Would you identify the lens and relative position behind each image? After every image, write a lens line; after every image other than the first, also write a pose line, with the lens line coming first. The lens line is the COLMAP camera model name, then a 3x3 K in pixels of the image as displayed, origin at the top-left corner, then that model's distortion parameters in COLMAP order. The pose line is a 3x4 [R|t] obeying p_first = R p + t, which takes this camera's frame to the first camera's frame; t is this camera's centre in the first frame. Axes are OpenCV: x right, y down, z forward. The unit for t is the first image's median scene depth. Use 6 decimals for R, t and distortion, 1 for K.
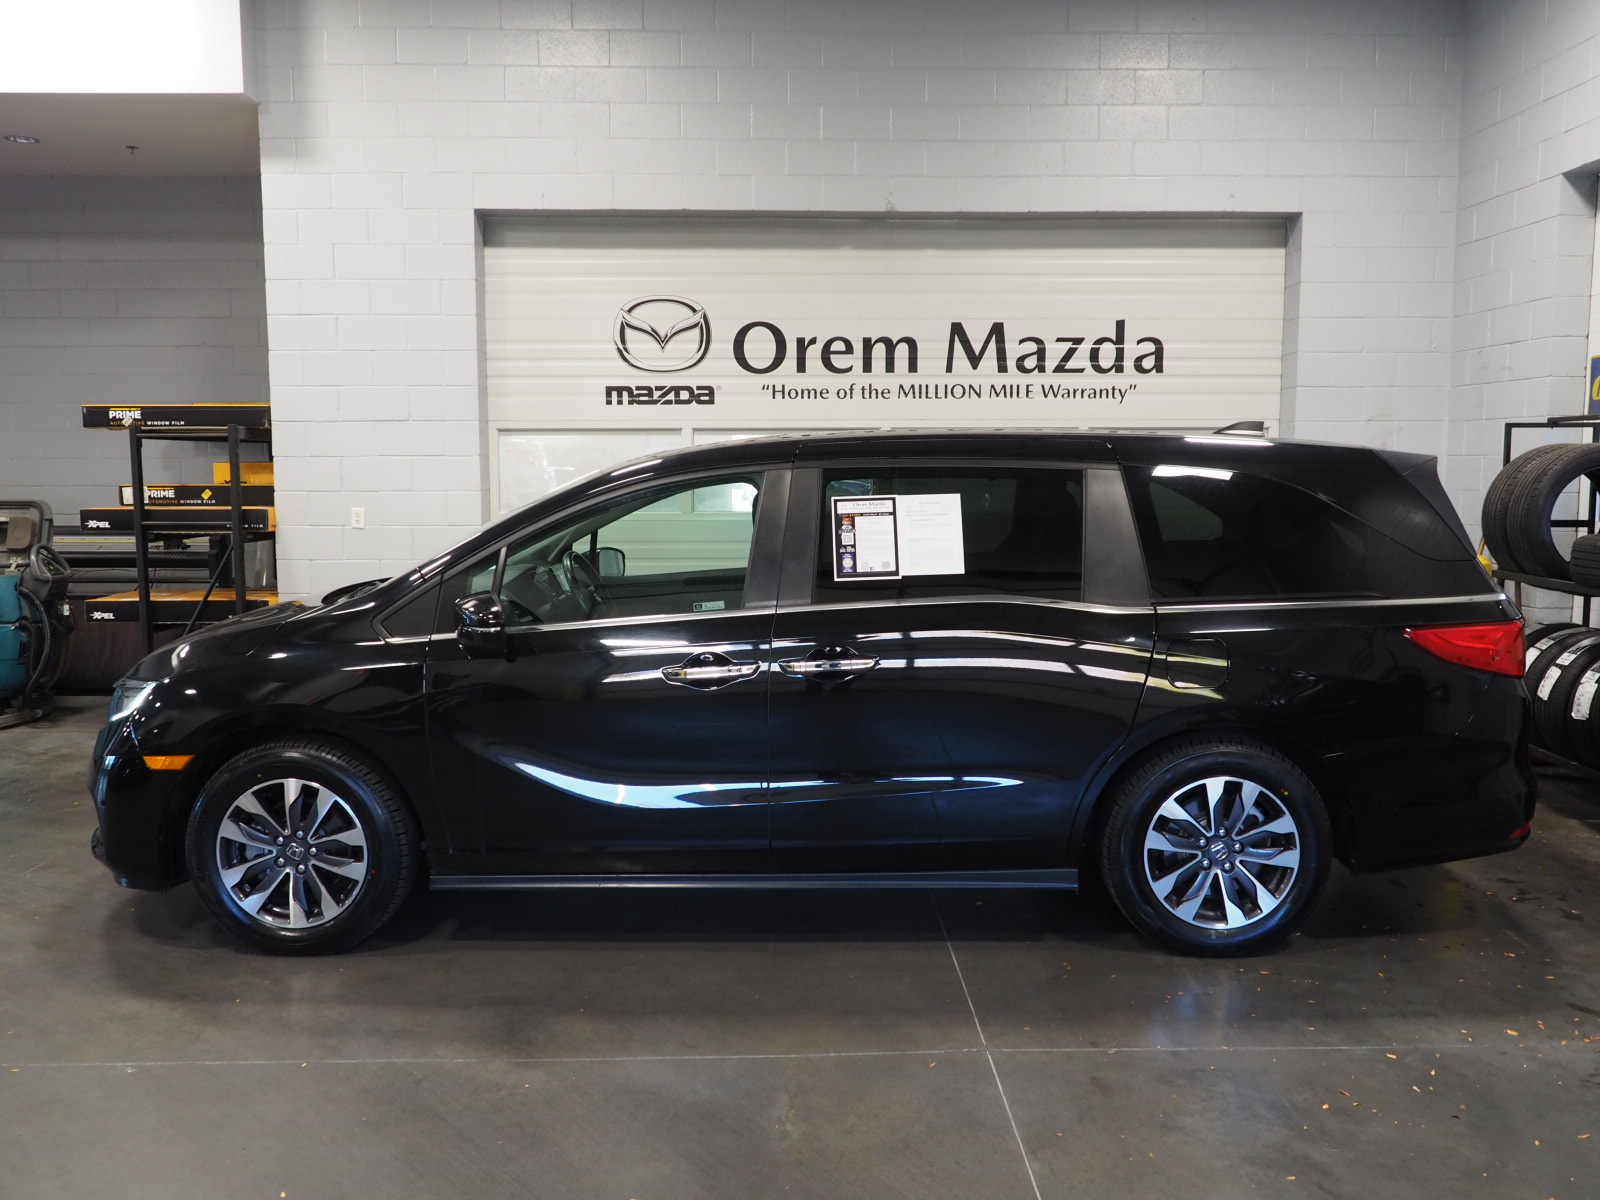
lens RADIAL K [[1277.7, 0, 790.2], [0, 1277.7, 626.6], [0, 0, 1]] dist [0.015144, -0.003706]
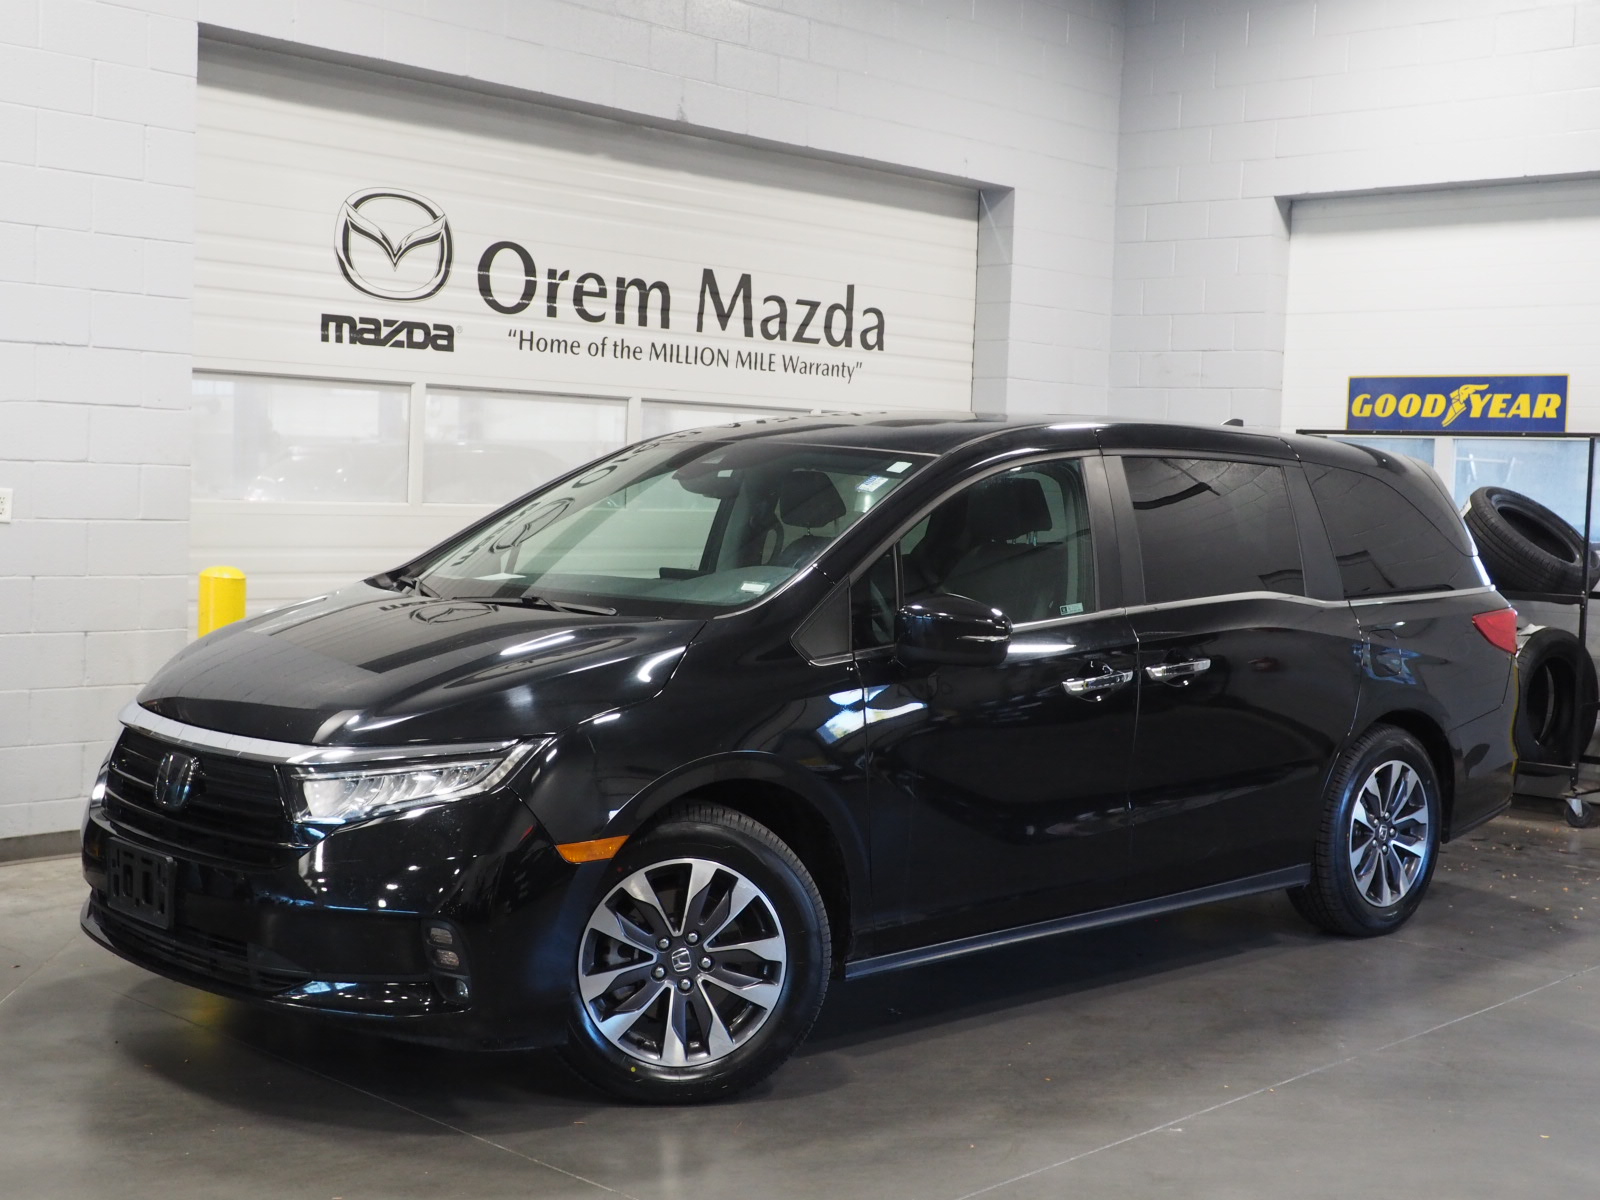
lens RADIAL K [[2130.0, 0, 798.5], [0, 2130.0, 599.3], [0, 0, 1]] dist [0.060136, 0.000000]
pose [[0.703584, -0.015664, 0.710439, -0.758467], [0.055151, 0.997945, -0.032616, 0.009201], [-0.708469, 0.062130, 0.703002, 0.056638]]
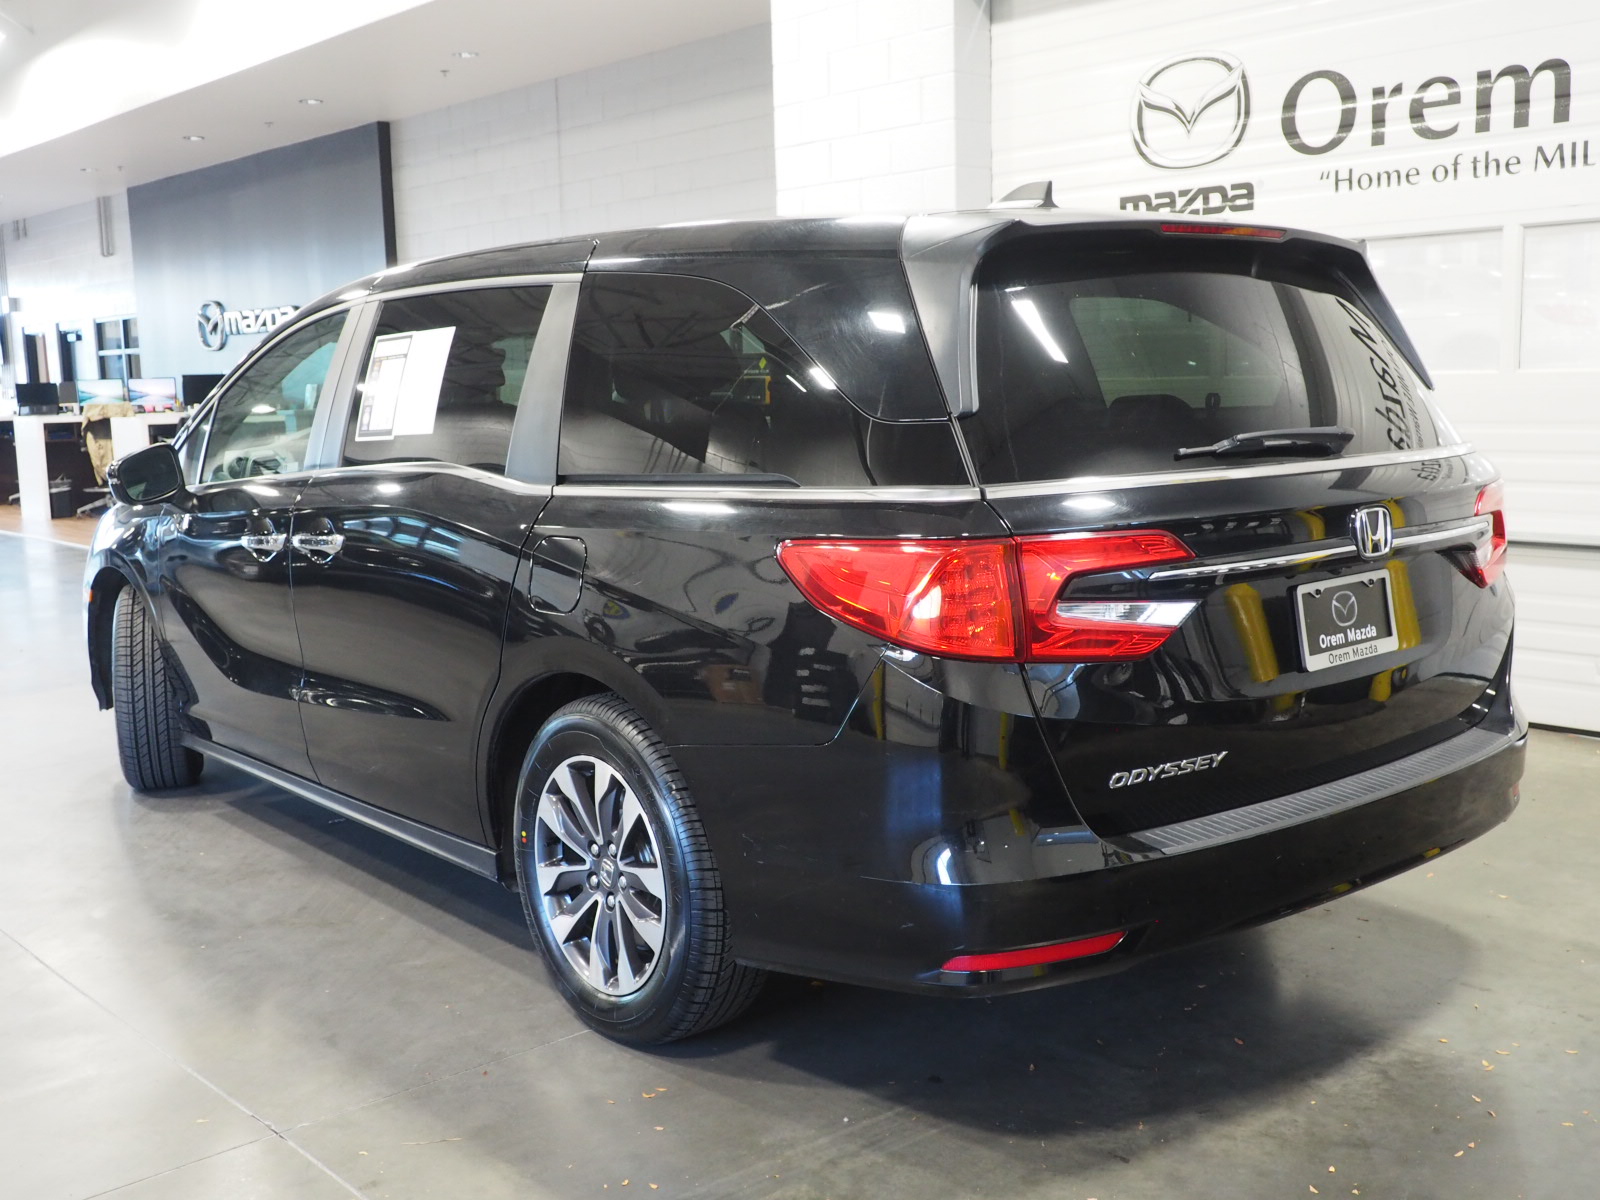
lens RADIAL K [[1686.0, 0, 804.0], [0, 1686.0, 600.9], [0, 0, 1]] dist [0.002735, 0.000000]
pose [[0.648470, 0.089537, -0.755957, 0.456838], [-0.071861, 0.995824, 0.056303, -0.008841], [0.757841, 0.017813, 0.652196, 0.275755]]
